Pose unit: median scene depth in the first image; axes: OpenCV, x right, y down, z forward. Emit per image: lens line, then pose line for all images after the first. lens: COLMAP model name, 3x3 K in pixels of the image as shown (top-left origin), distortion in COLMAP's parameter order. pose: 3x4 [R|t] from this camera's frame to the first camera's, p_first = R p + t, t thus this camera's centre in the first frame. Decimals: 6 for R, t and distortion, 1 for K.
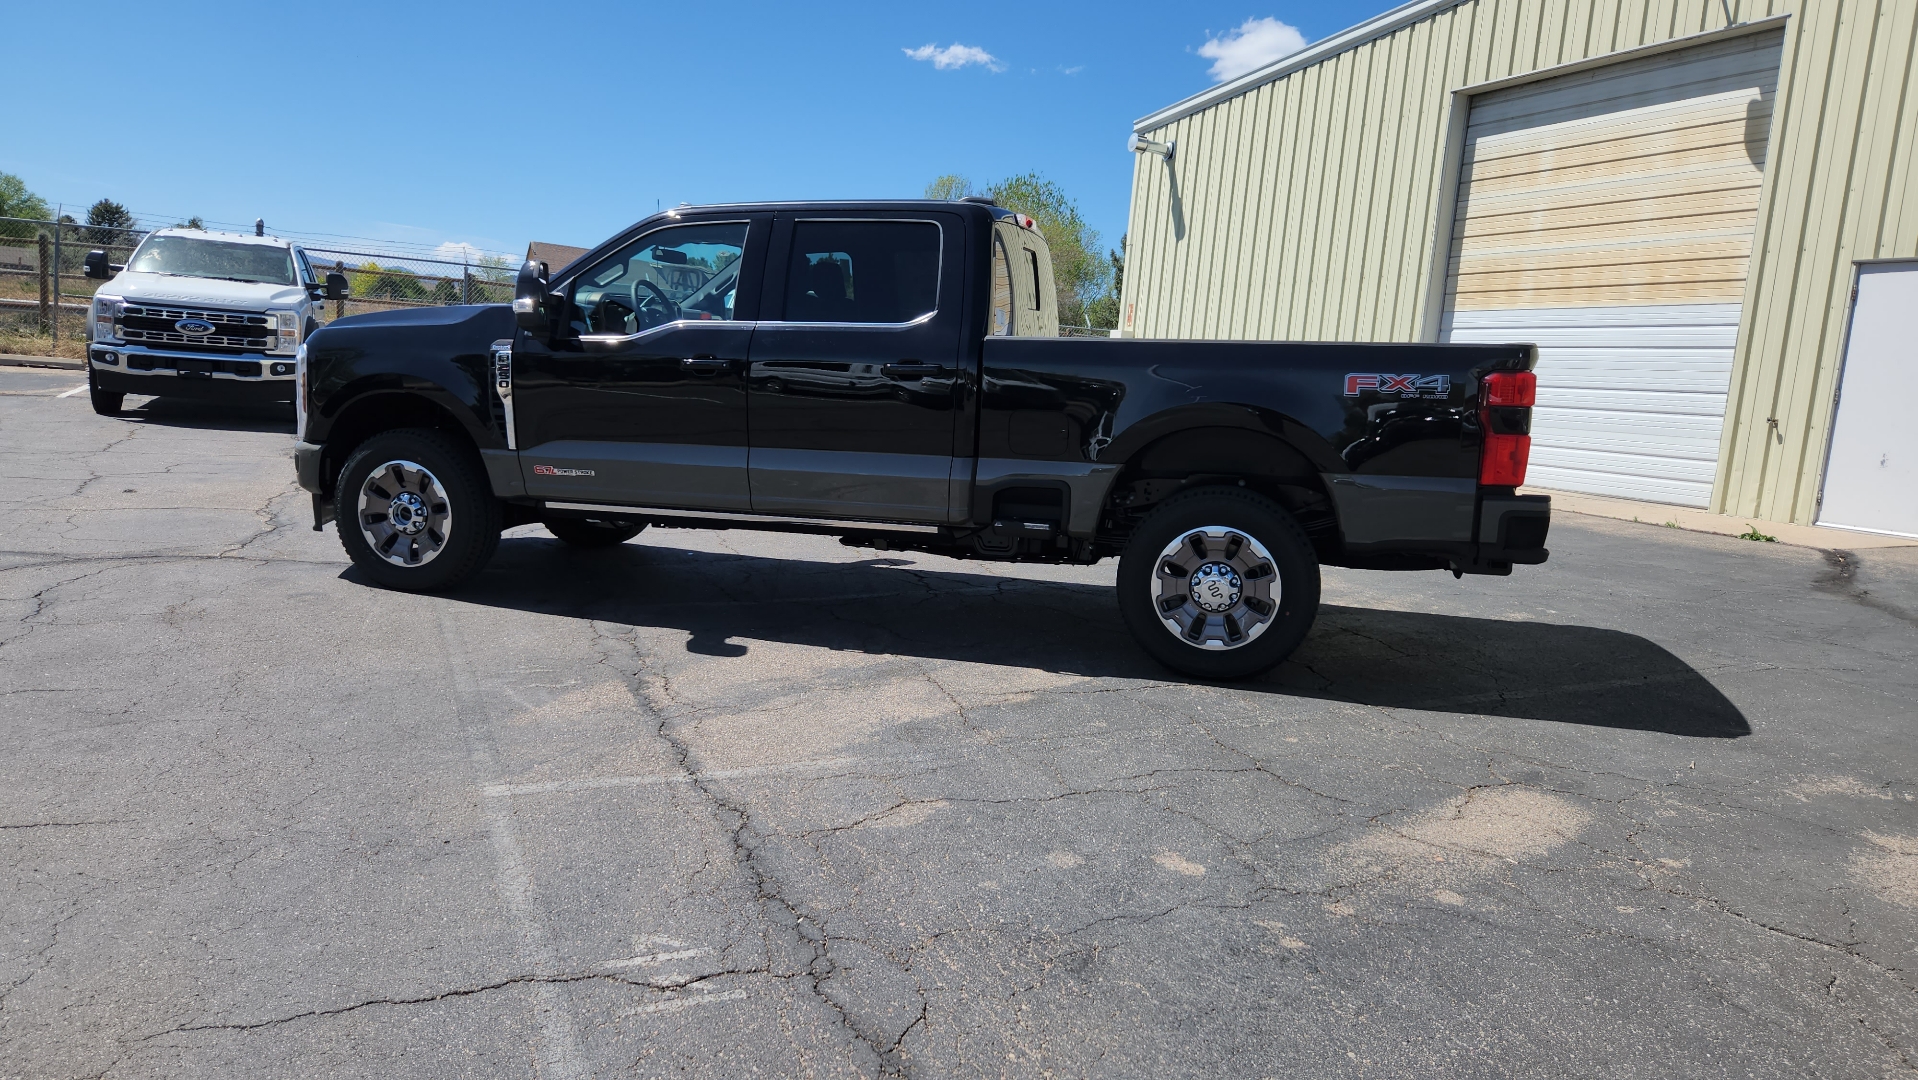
lens RADIAL K [[1286.1, 0, 922.9], [0, 1286.1, 542.1], [0, 0, 1]] dist [0.067571, -0.057959]
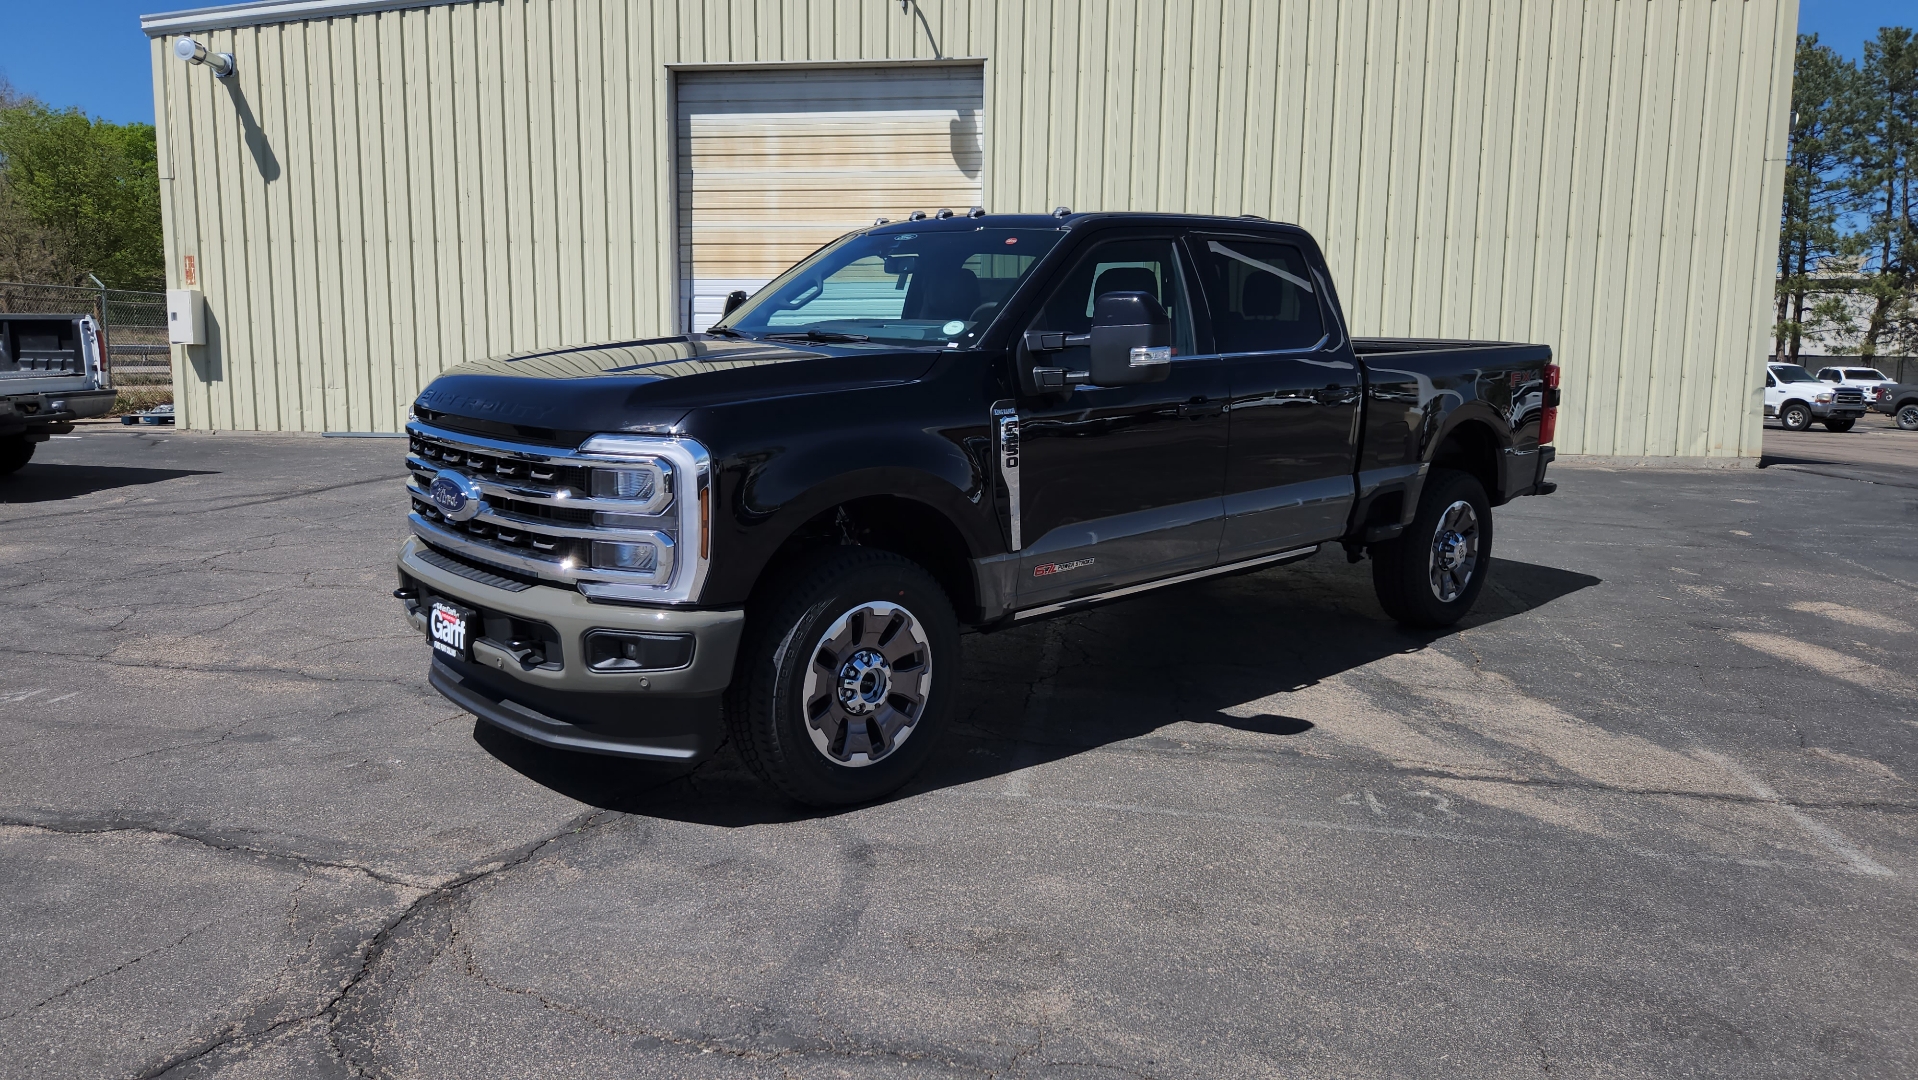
lens RADIAL K [[1286.5, 0, 913.8], [0, 1286.5, 532.4], [0, 0, 1]] dist [0.071935, -0.060711]
pose [[0.527640, -0.173139, 0.831636, -0.929955], [0.134930, 0.983661, 0.119182, -0.172827], [-0.838683, 0.049328, 0.542381, 0.657008]]
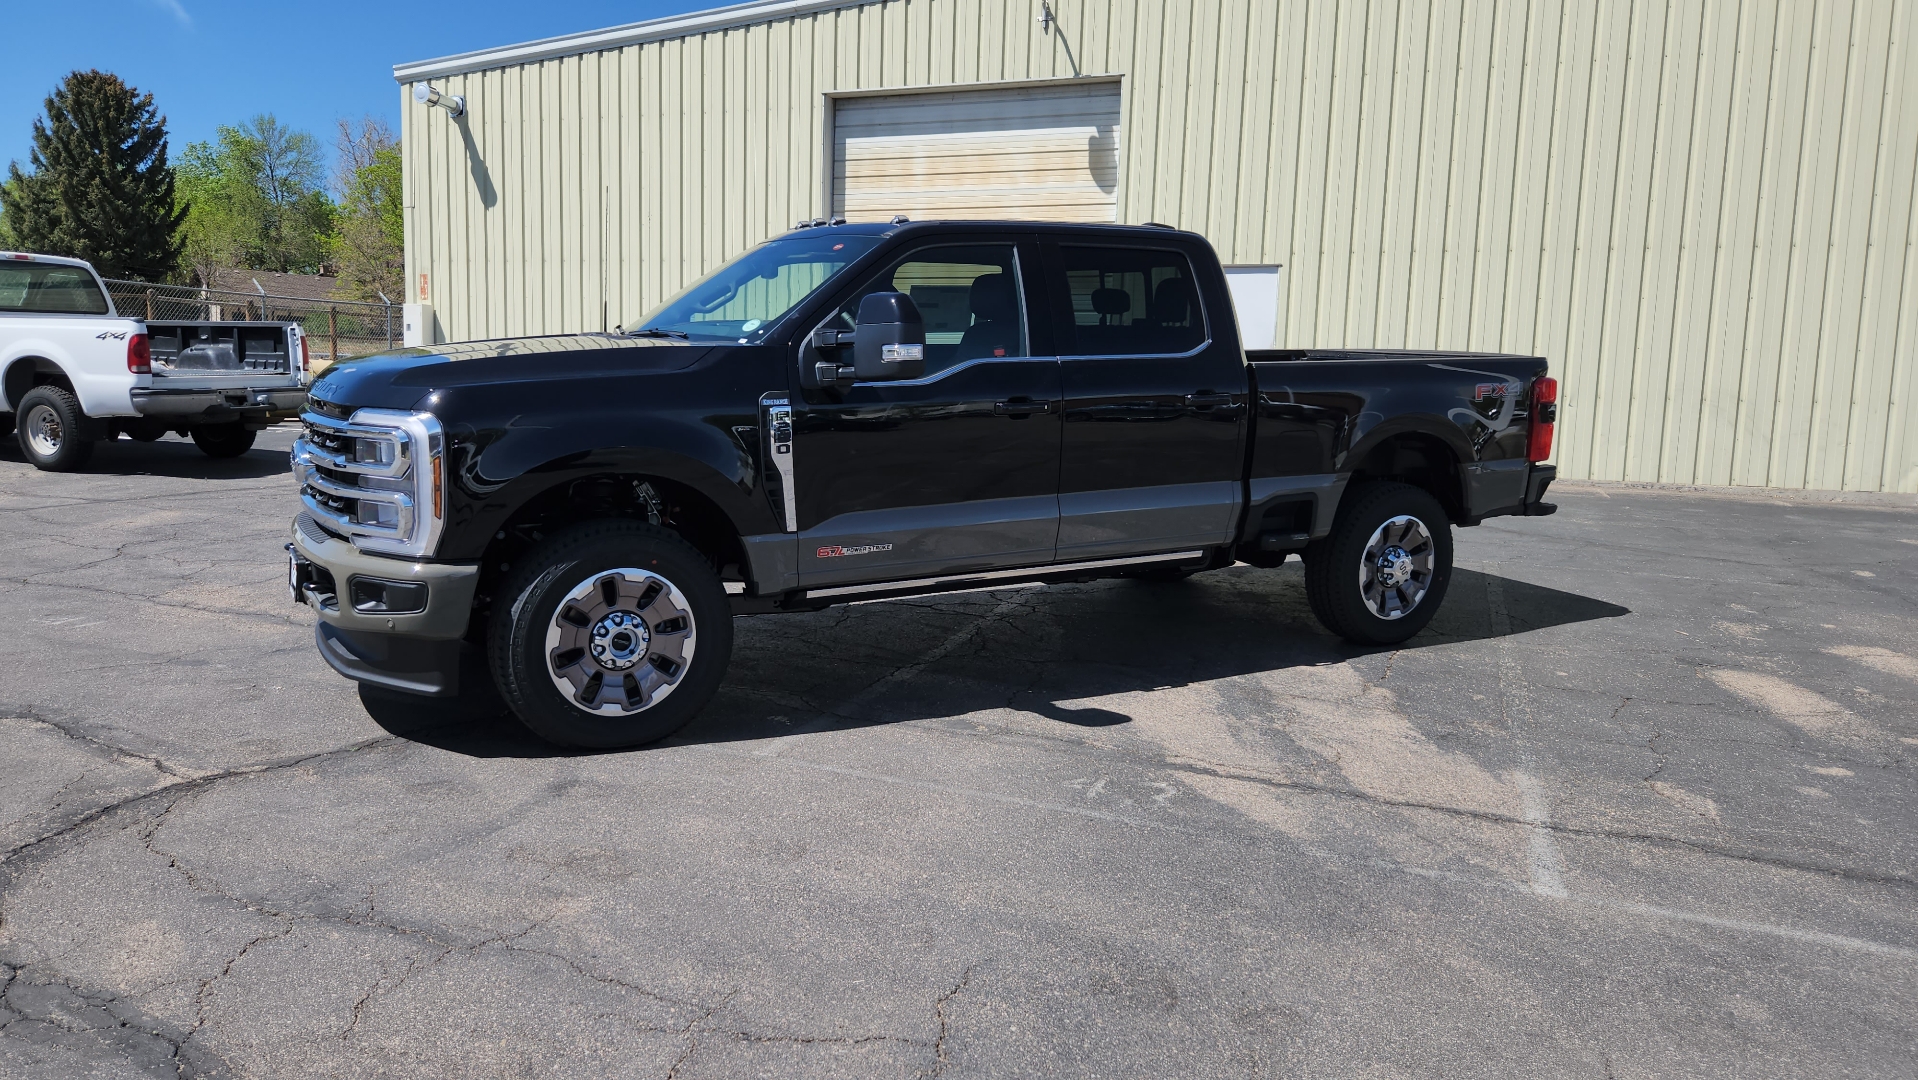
lens RADIAL K [[1284.0, 0, 918.5], [0, 1284.0, 540.6], [0, 0, 1]] dist [0.073773, -0.060217]
pose [[0.700330, -0.139521, 0.700051, -0.796659], [0.114138, 0.989981, 0.083121, -0.120678], [-0.704635, 0.021691, 0.709238, 0.399236]]
